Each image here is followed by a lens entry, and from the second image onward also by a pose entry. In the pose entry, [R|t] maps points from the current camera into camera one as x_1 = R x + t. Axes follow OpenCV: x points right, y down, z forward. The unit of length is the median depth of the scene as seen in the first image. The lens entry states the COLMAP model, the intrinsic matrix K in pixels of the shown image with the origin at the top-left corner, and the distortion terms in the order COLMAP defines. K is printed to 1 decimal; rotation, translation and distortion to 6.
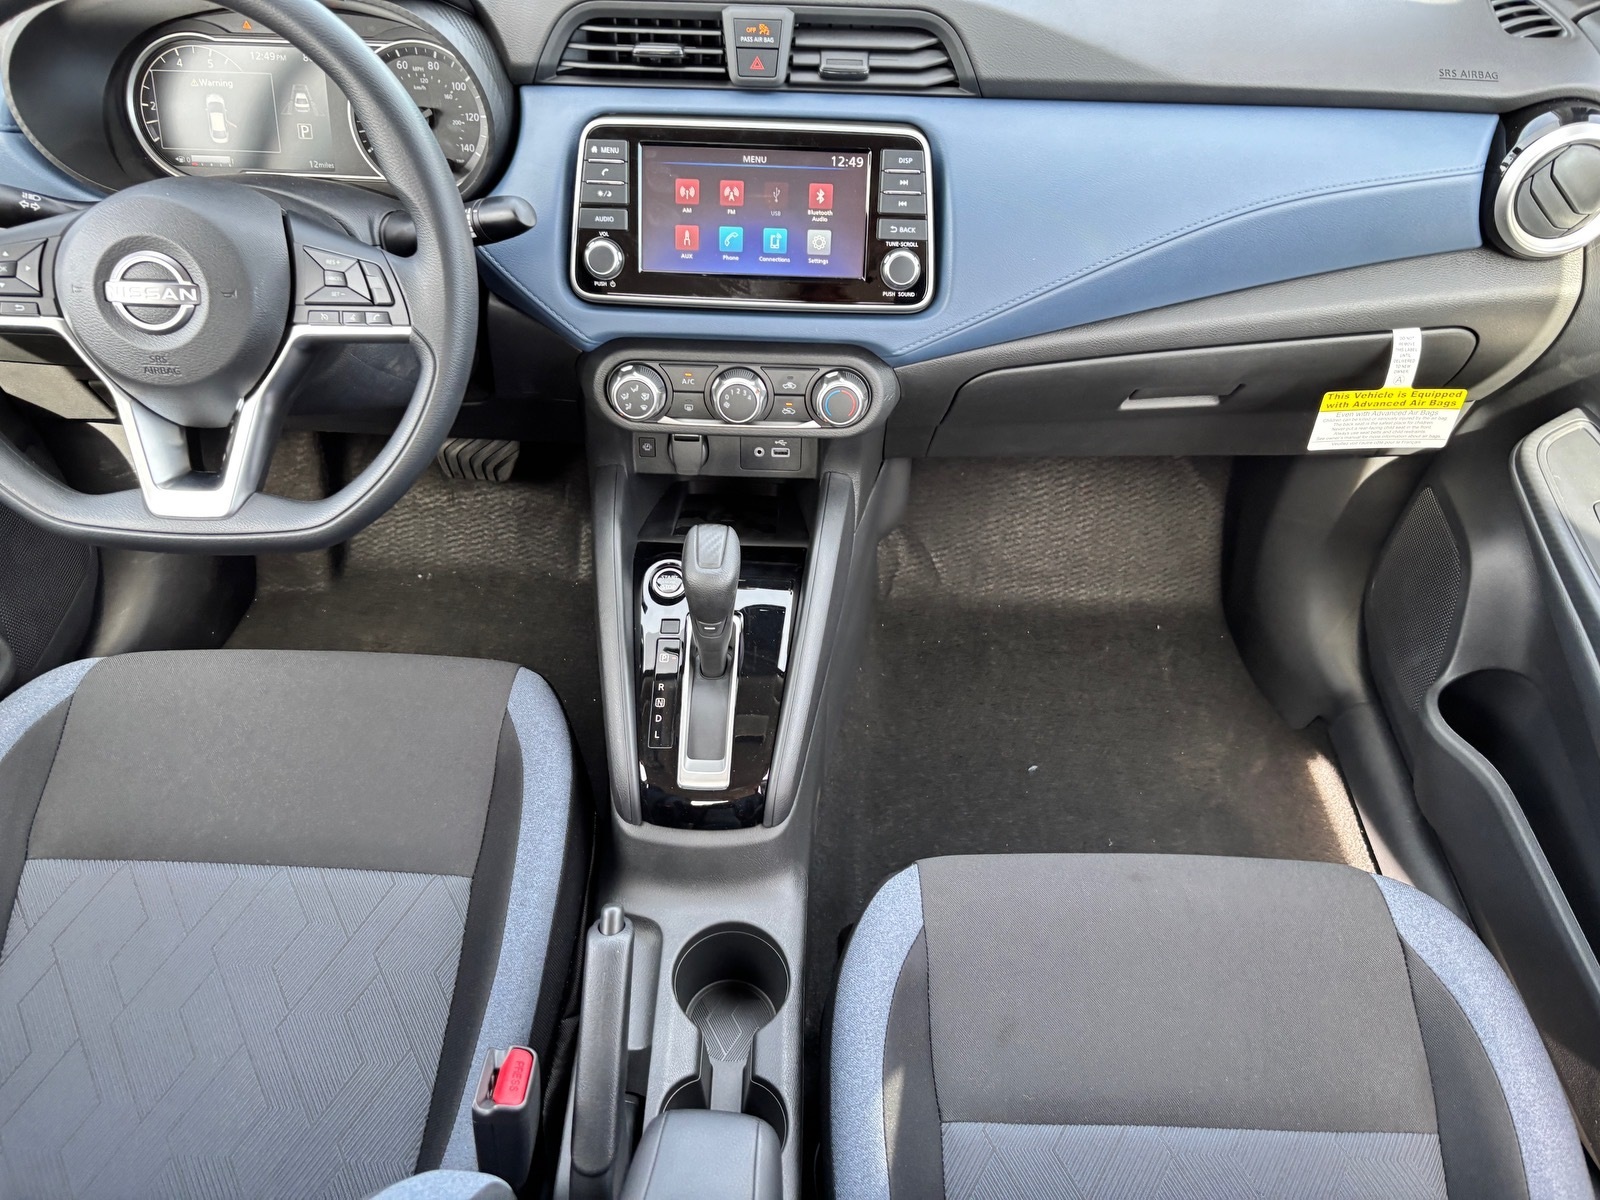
lens RADIAL K [[1216.3, 0, 795.7], [0, 1216.3, 607.9], [0, 0, 1]] dist [0.031988, -0.041175]
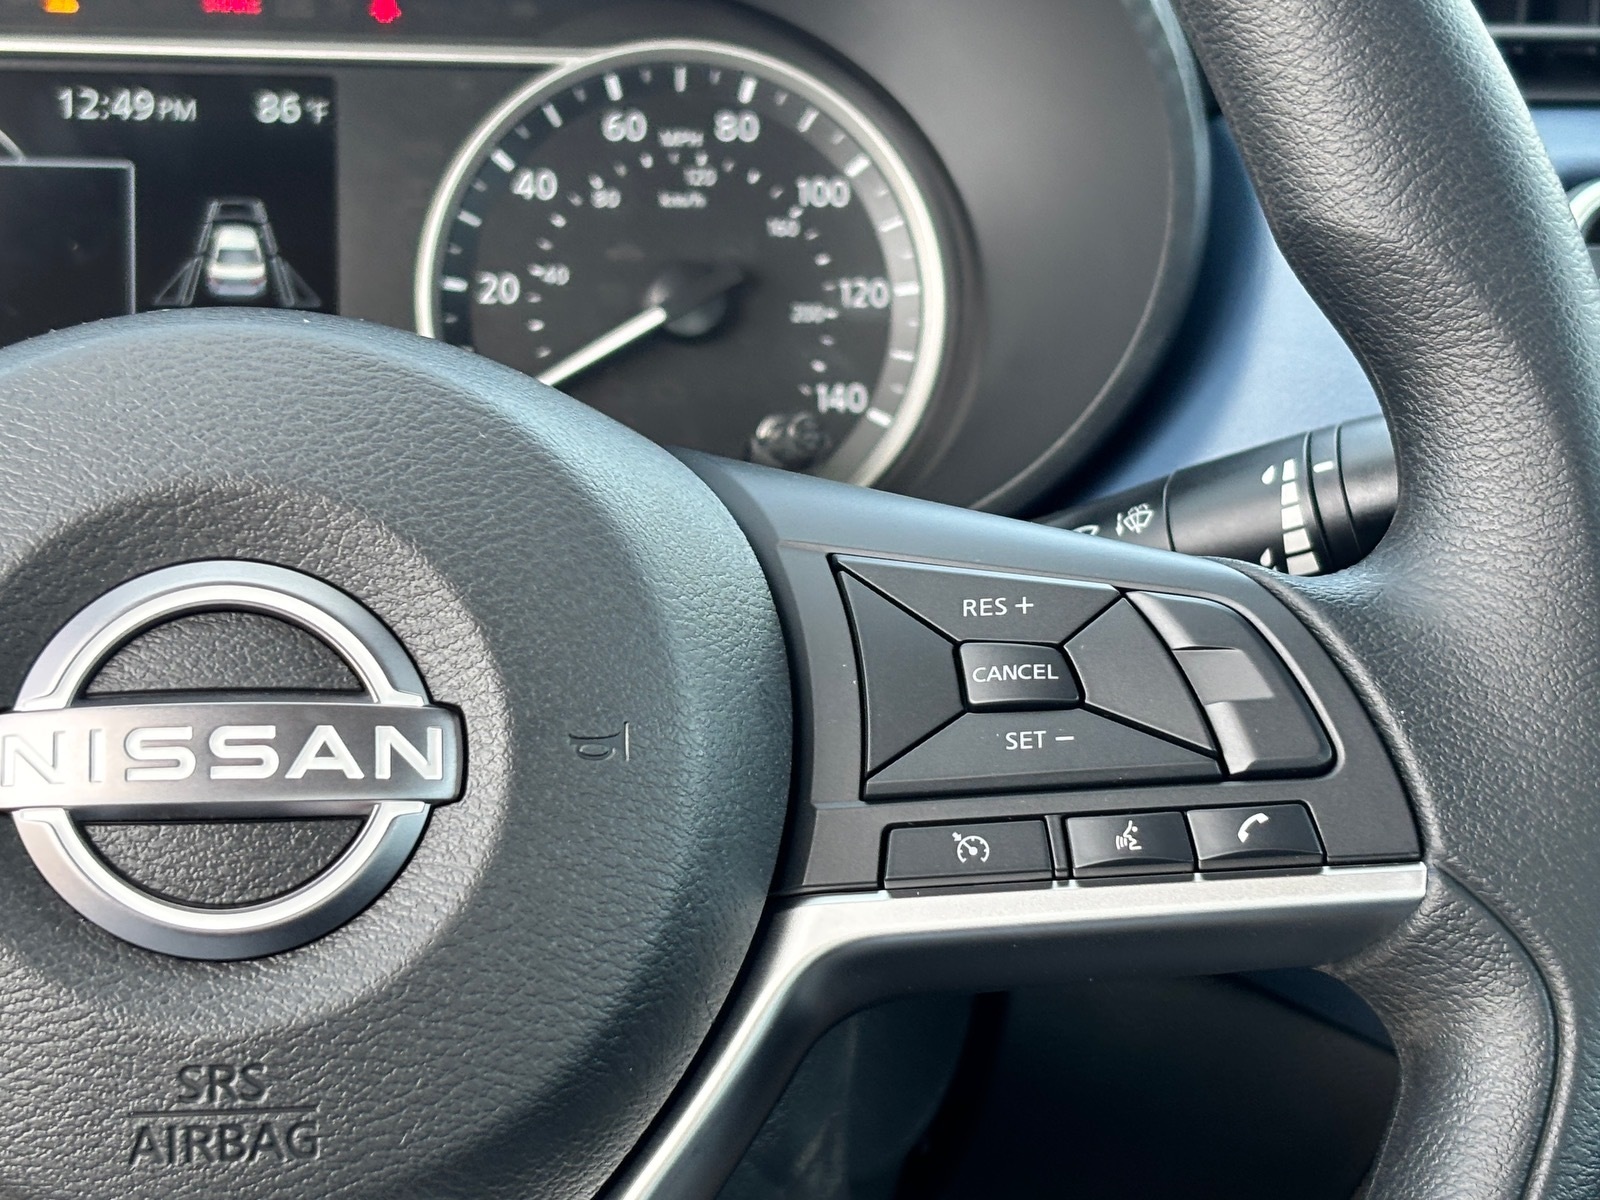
lens RADIAL K [[3240.4, 0, 834.7], [0, 3240.4, 626.7], [0, 0, 1]] dist [0.125776, 0.000000]
pose [[0.988336, -0.037368, 0.147635, -0.418504], [0.095441, 0.907420, -0.409243, -0.039014], [-0.118674, 0.418560, 0.900402, 0.410756]]
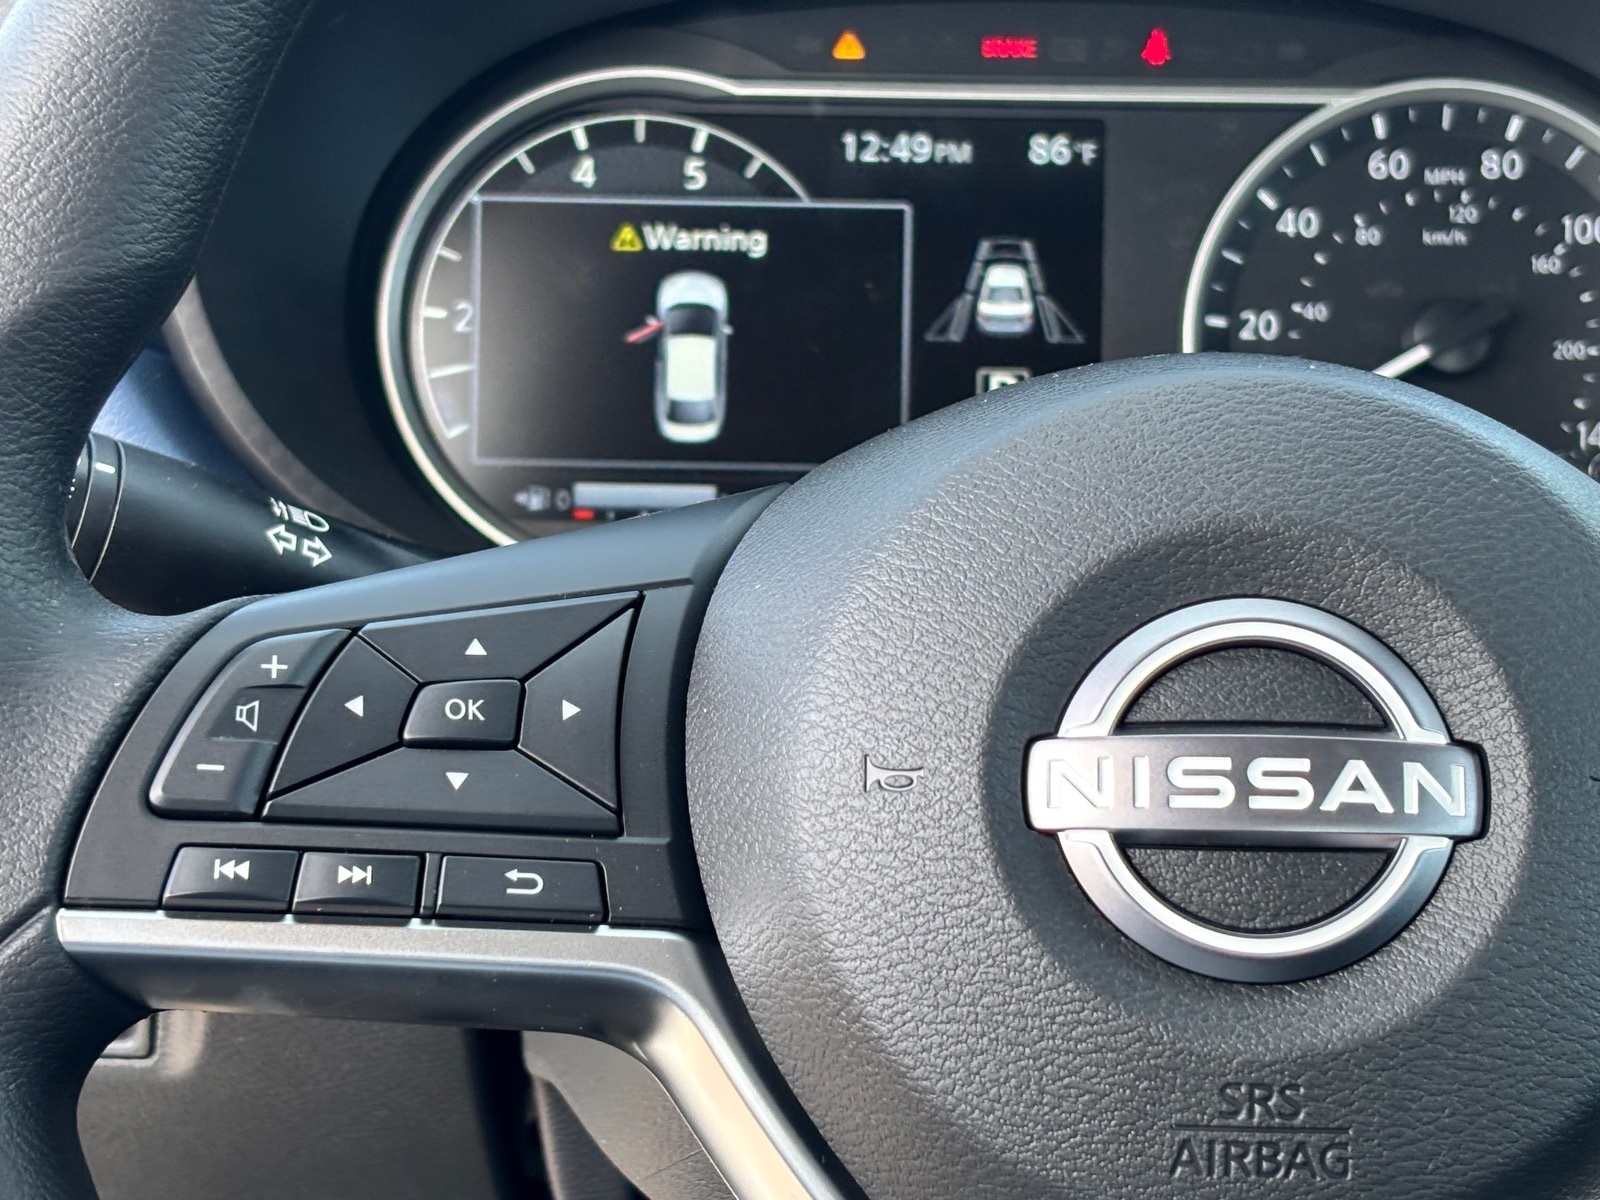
lens RADIAL K [[3240.4, 0, 750.0], [0, 3240.4, 637.7], [0, 0, 1]] dist [0.125776, 0.000000]
pose [[0.999889, -0.014563, 0.003304, -0.508671], [0.014603, 0.907386, -0.420044, -0.039315], [0.003119, 0.420045, 0.907498, 0.400597]]
